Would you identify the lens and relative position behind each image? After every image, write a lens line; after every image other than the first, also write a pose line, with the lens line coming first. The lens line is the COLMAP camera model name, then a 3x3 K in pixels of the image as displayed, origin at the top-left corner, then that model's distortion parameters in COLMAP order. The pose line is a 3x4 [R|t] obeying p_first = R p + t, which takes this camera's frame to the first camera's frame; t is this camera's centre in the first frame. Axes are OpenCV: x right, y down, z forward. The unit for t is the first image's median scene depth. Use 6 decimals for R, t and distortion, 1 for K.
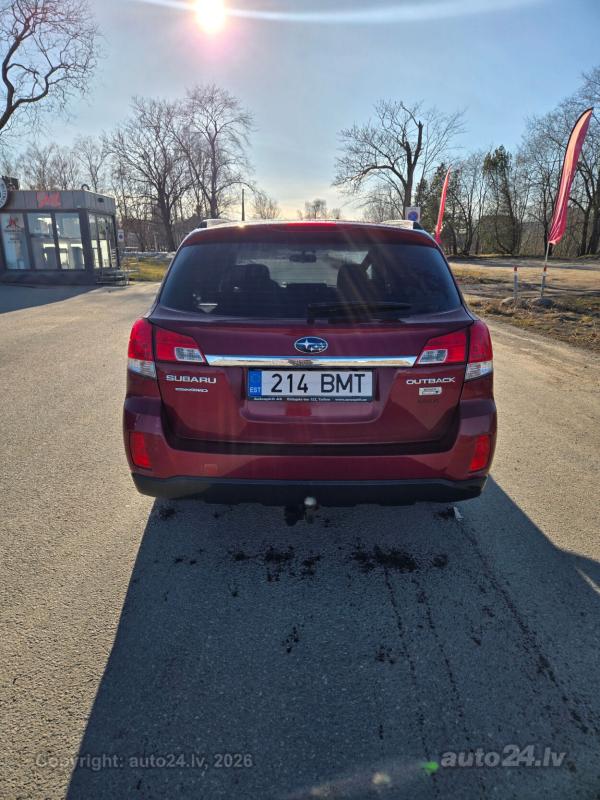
lens RADIAL K [[534.8, 0, 300.0], [0, 534.8, 400.0], [0, 0, 1]] dist [0.072433, -0.054759]
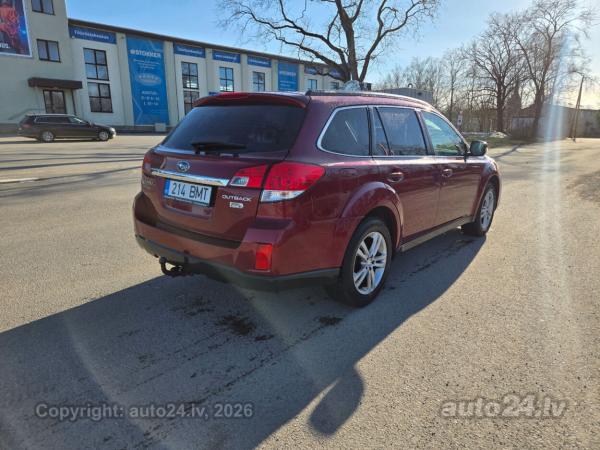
lens RADIAL K [[401.1, 0, 300.3], [0, 401.1, 232.2], [0, 0, 1]] dist [0.072433, -0.054759]
pose [[0.761371, 0.169565, -0.625749, 1.029543], [-0.187708, 0.981506, 0.037576, -0.018295], [0.620548, 0.088849, 0.779119, 0.275261]]
